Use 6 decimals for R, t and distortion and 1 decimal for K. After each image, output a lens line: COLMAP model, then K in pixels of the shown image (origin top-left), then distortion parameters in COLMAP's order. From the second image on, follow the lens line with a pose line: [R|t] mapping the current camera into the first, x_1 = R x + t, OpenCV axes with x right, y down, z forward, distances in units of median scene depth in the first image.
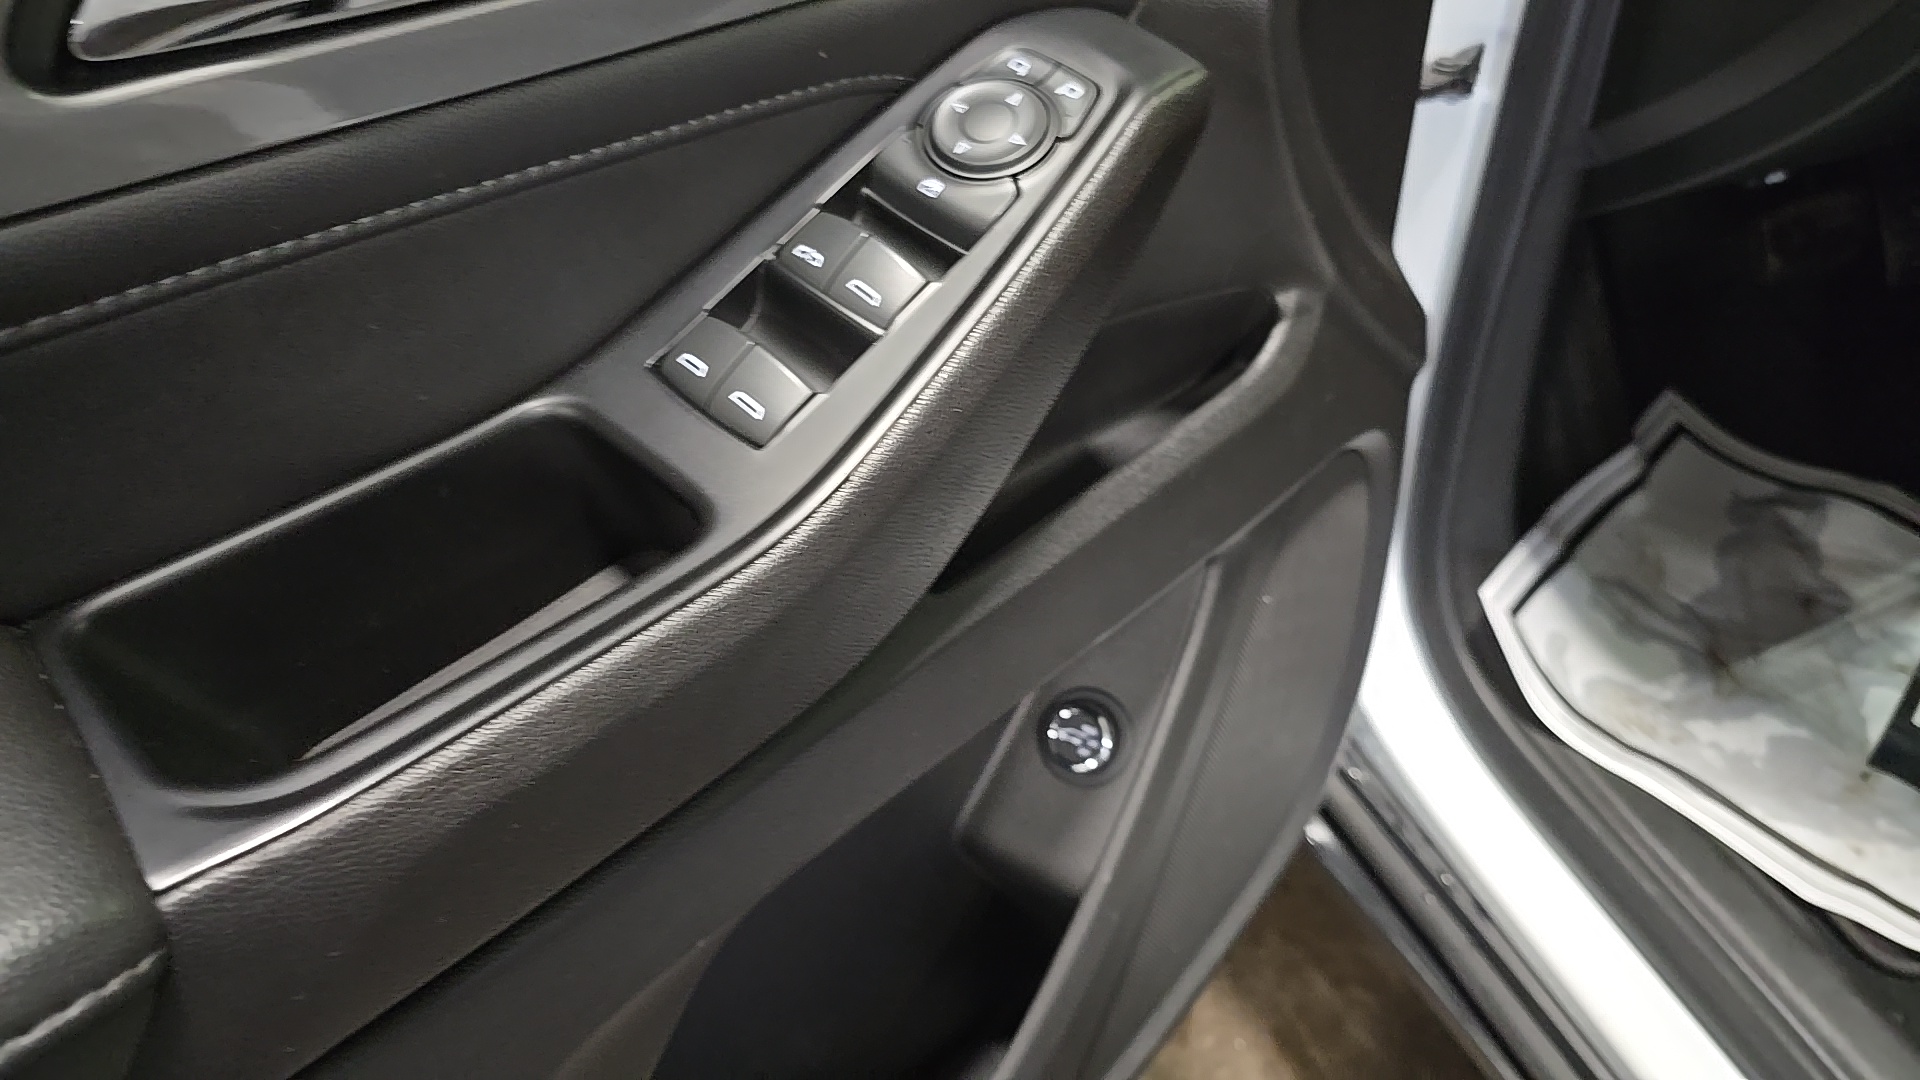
lens RADIAL K [[1282.2, 0, 960.0], [0, 1282.2, 540.0], [0, 0, 1]] dist [0.059804, -0.056731]
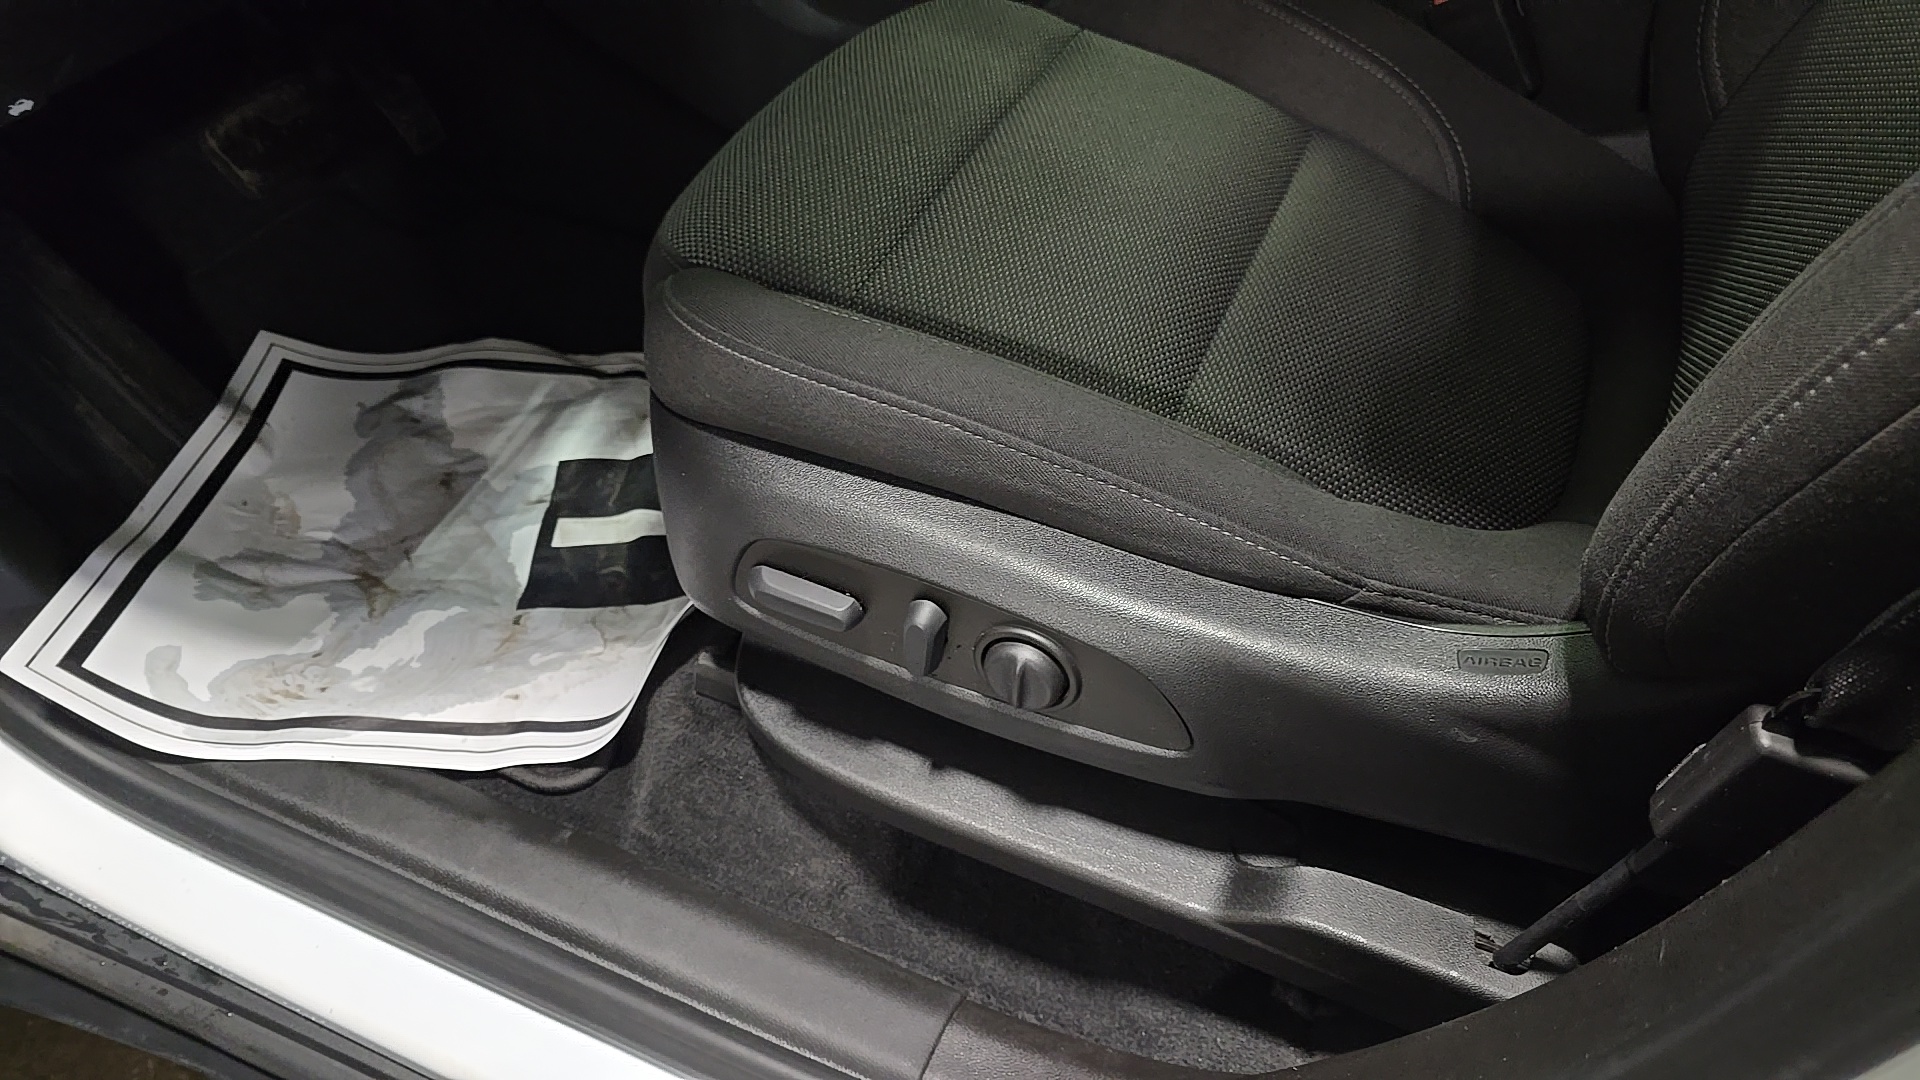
lens RADIAL K [[1282.2, 0, 960.0], [0, 1282.2, 540.0], [0, 0, 1]] dist [0.059804, -0.056731]
pose [[0.715045, -0.478988, 0.509196, 0.420824], [0.463628, 0.870073, 0.167400, 0.108173], [-0.523220, 0.116379, 0.844214, -0.041548]]
